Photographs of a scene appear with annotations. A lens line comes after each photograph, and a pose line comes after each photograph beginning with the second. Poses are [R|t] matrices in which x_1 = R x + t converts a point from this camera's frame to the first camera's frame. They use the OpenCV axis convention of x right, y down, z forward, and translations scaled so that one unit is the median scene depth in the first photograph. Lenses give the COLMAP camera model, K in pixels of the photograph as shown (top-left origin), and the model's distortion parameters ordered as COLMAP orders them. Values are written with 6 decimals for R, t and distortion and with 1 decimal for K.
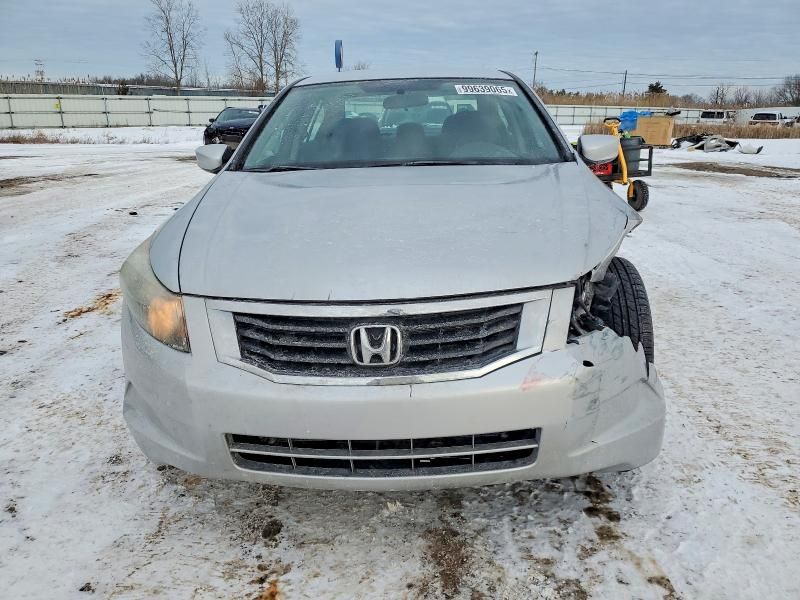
lens RADIAL K [[618.9, 0, 402.6], [0, 618.9, 301.5], [0, 0, 1]] dist [0.024302, -0.004599]
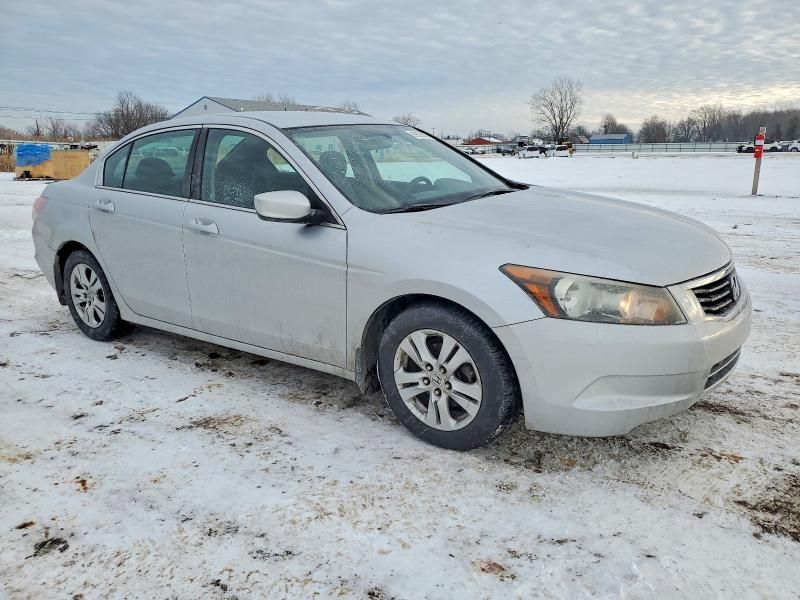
lens RADIAL K [[618.9, 0, 399.1], [0, 618.9, 298.7], [0, 0, 1]] dist [0.024302, -0.004599]
pose [[0.563932, -0.200818, 0.801033, -1.525626], [0.242695, 0.967451, 0.071680, -0.194188], [-0.789354, 0.153984, 0.594314, 0.541721]]
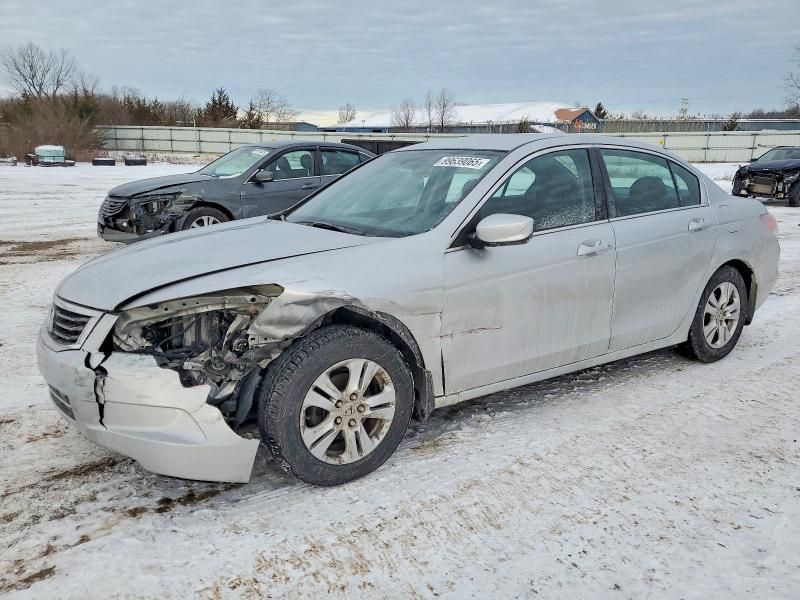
lens RADIAL K [[618.9, 0, 403.9], [0, 618.9, 303.1], [0, 0, 1]] dist [0.024302, -0.004599]
pose [[0.595833, 0.201458, -0.777430, 1.497238], [-0.237449, 0.968939, 0.069099, -0.259706], [0.767203, 0.143429, 0.625162, 0.513953]]
